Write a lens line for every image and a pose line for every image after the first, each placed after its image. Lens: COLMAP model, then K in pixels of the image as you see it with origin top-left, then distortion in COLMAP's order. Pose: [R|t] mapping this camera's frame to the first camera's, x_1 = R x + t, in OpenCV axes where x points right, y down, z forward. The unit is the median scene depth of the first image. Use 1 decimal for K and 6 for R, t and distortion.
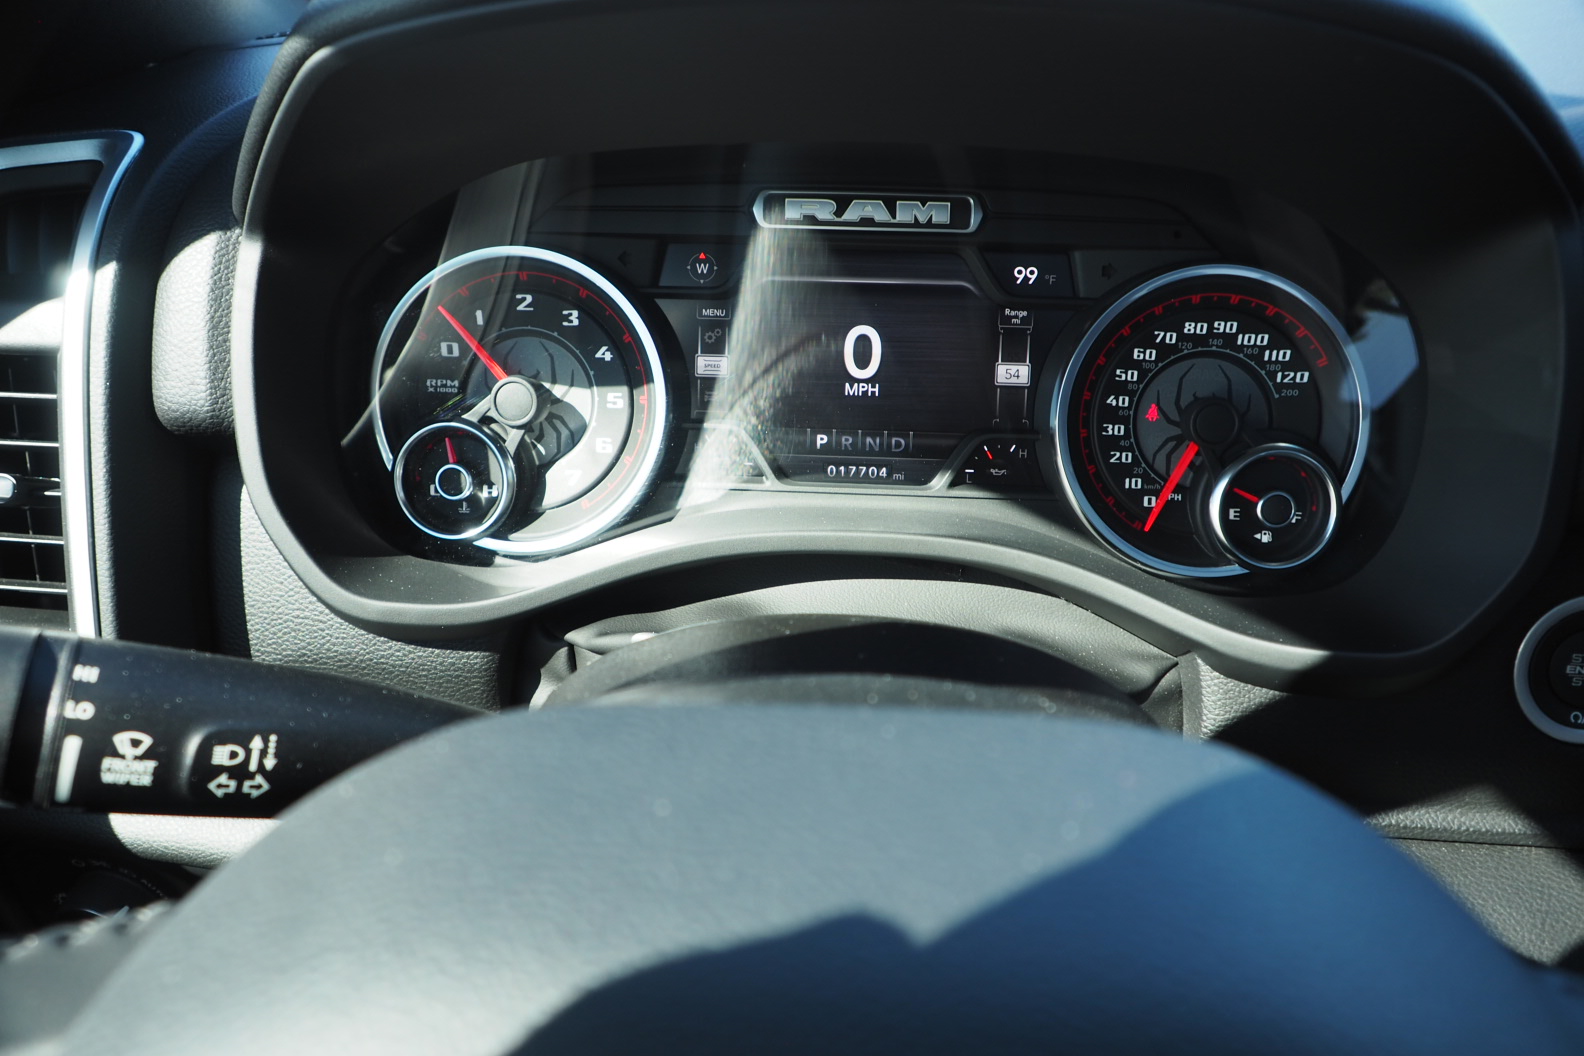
lens RADIAL K [[1205.5, 0, 792.0], [0, 1205.5, 528.0], [0, 0, 1]] dist [-0.007480, 0.000270]
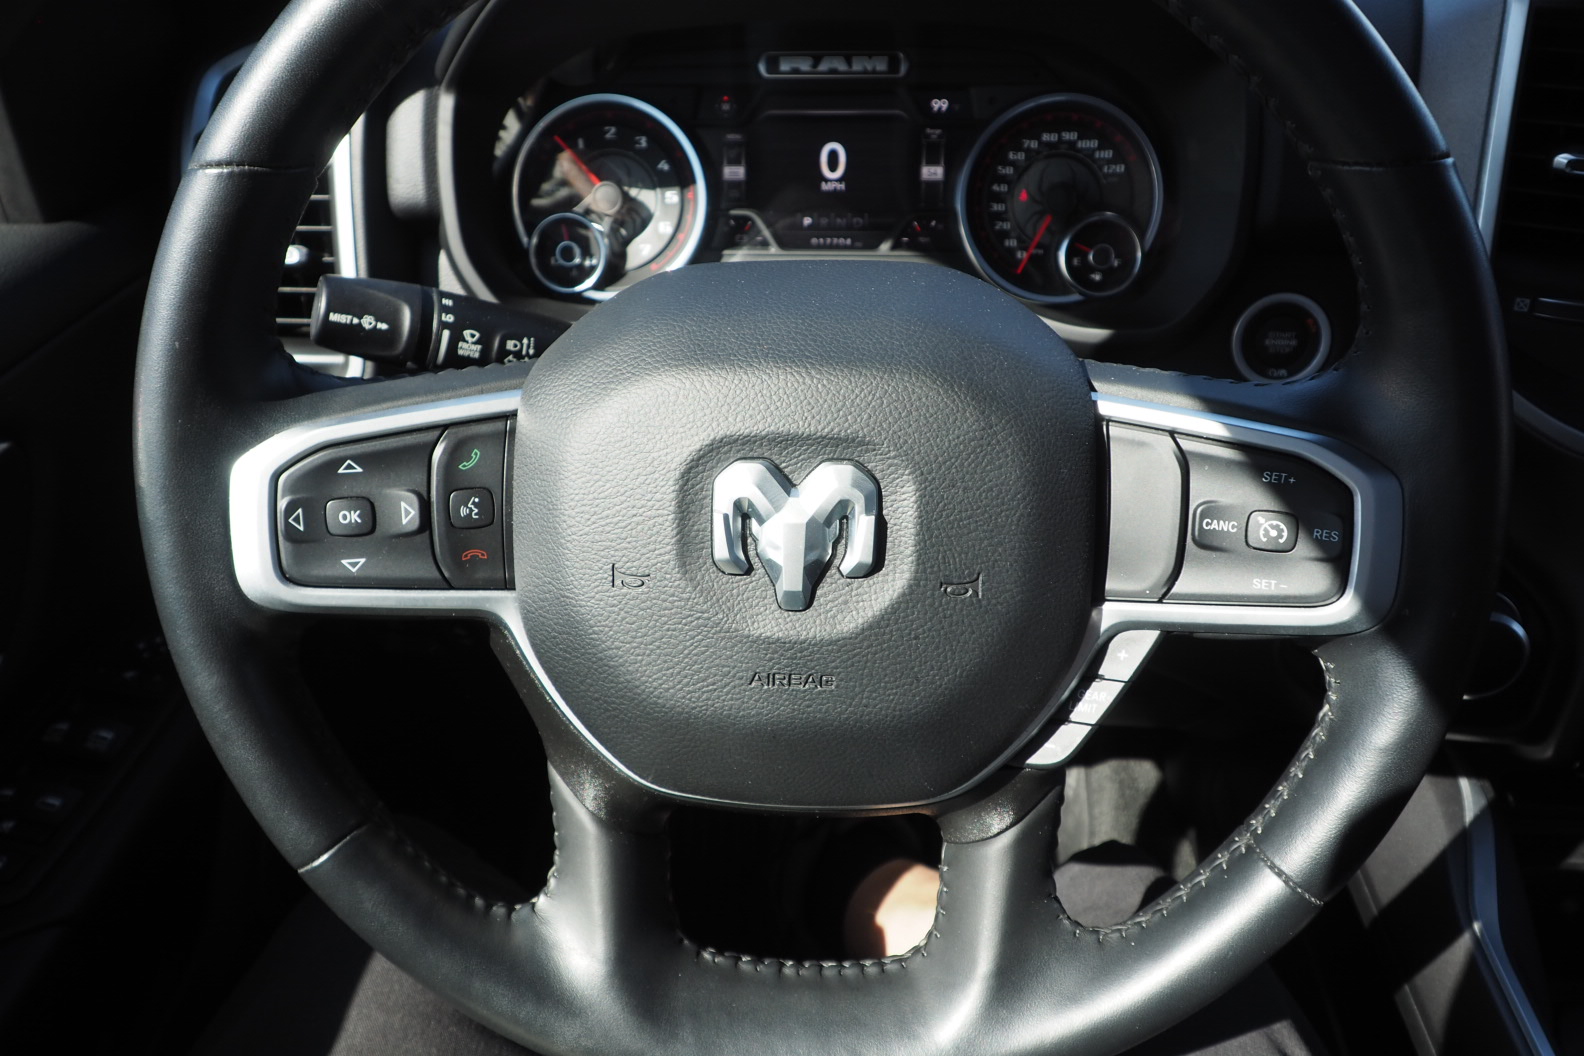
lens RADIAL K [[1205.5, 0, 792.0], [0, 1205.5, 528.0], [0, 0, 1]] dist [-0.007480, 0.000270]
pose [[0.999661, -0.025333, -0.006087, 0.004710], [0.025826, 0.994318, 0.103268, 0.159316], [0.003437, -0.103390, 0.994635, -0.568025]]
